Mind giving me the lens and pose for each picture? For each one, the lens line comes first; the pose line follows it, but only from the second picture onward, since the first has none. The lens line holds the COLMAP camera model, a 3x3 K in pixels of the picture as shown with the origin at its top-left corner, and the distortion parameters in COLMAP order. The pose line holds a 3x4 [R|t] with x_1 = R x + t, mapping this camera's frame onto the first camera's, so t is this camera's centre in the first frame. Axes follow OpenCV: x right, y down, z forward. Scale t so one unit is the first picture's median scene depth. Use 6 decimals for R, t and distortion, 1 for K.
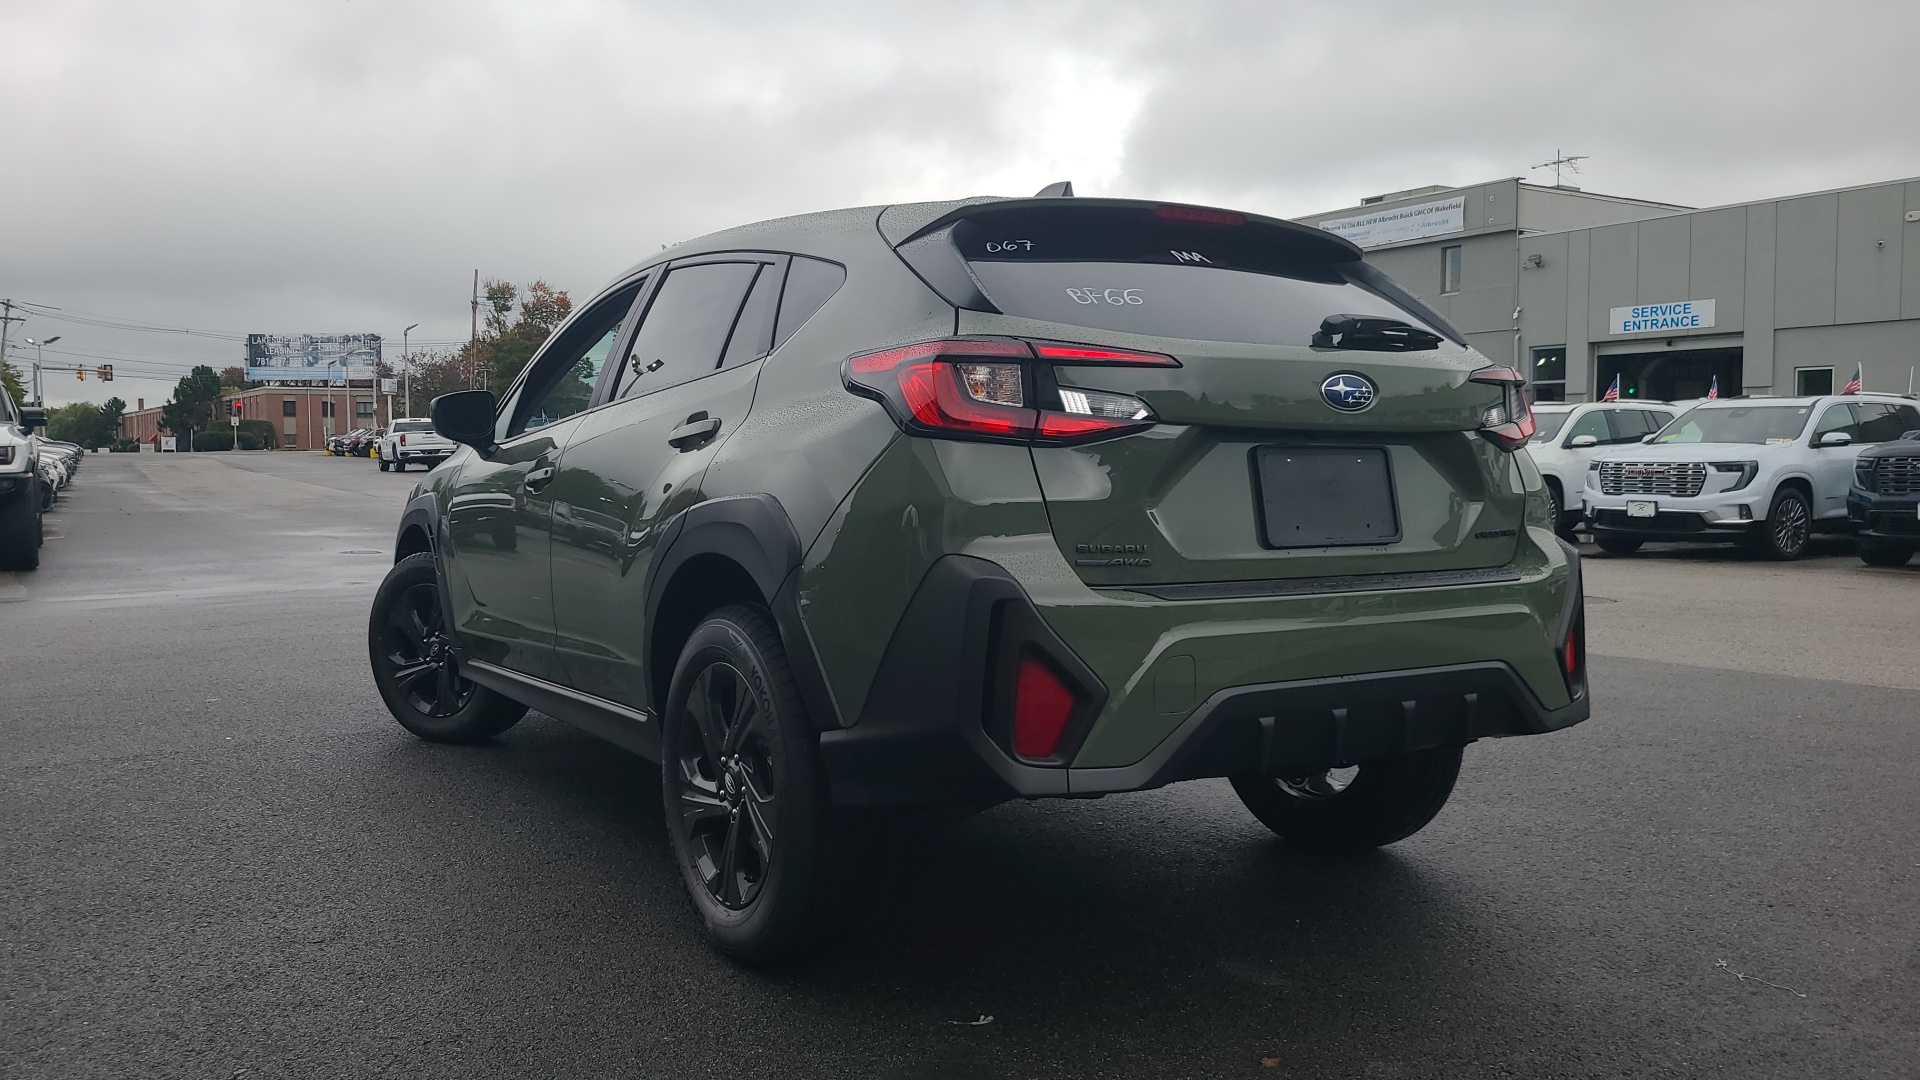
lens RADIAL K [[1463.2, 0, 939.2], [0, 1463.2, 544.0], [0, 0, 1]] dist [0.059217, -0.043694]
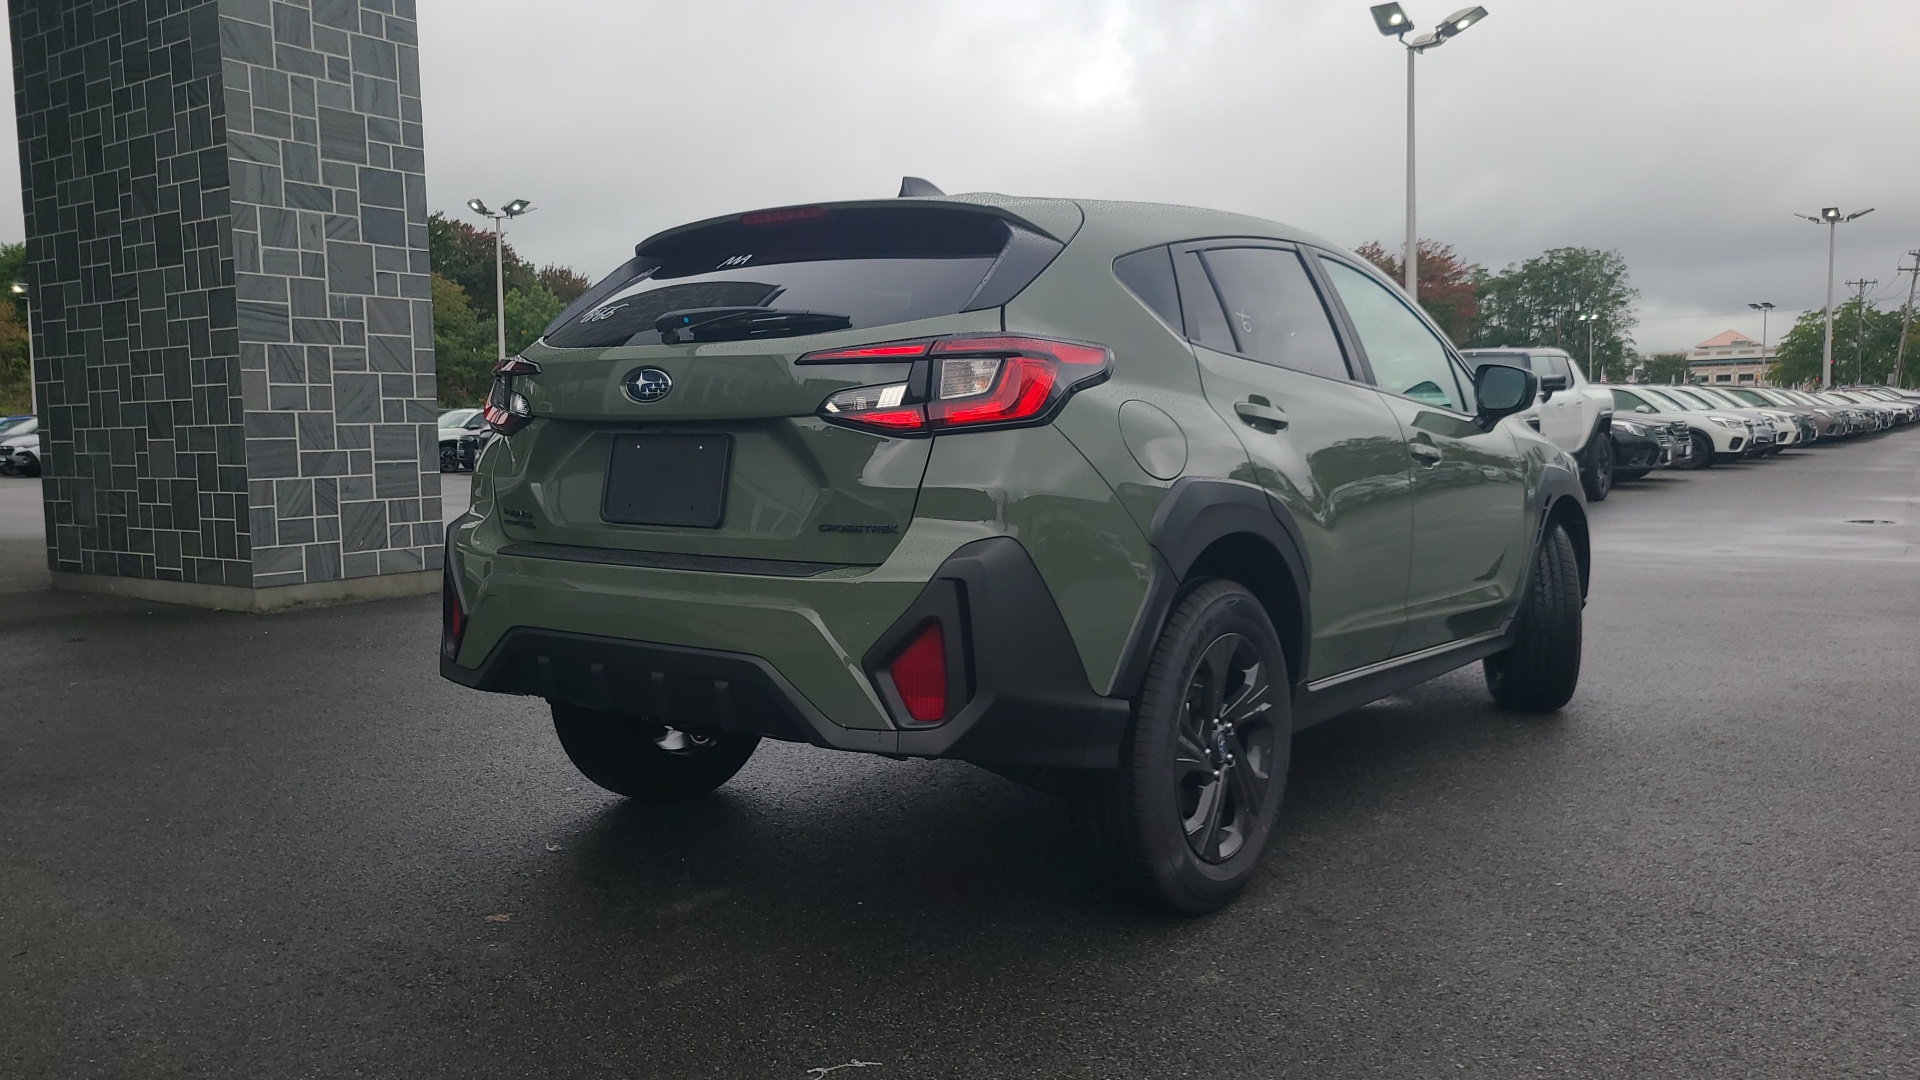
lens RADIAL K [[1463.2, 0, 924.8], [0, 1463.2, 559.6], [0, 0, 1]] dist [0.059217, -0.043694]
pose [[0.359437, 0.080896, -0.929656, 1.317497], [-0.041505, 0.996635, 0.070677, -0.056712], [0.932246, 0.013182, 0.361585, 0.761152]]
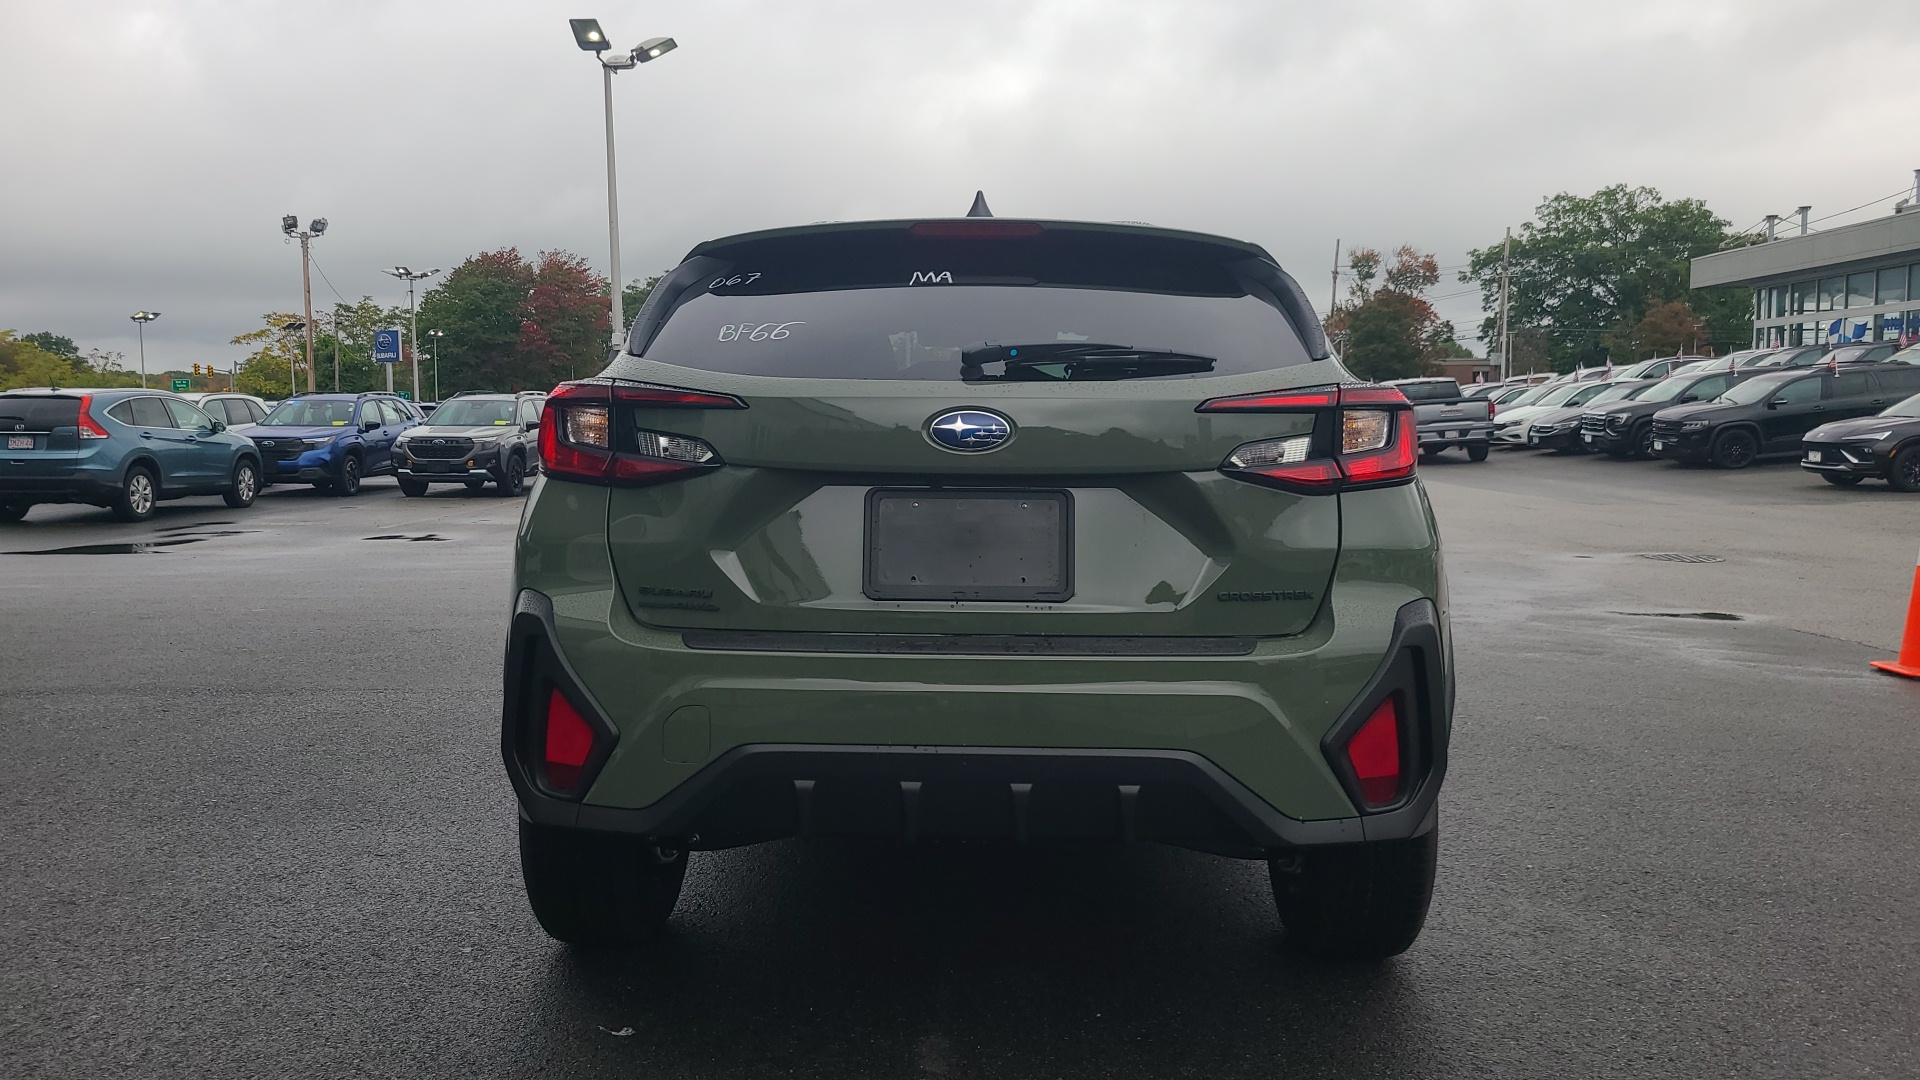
lens RADIAL K [[1463.2, 0, 953.0], [0, 1463.2, 537.1], [0, 0, 1]] dist [0.059217, -0.043694]
pose [[0.827600, 0.044085, -0.559585, 0.735622], [-0.033263, 0.999011, 0.029509, -0.061512], [0.560332, -0.005809, 0.828247, 0.245178]]
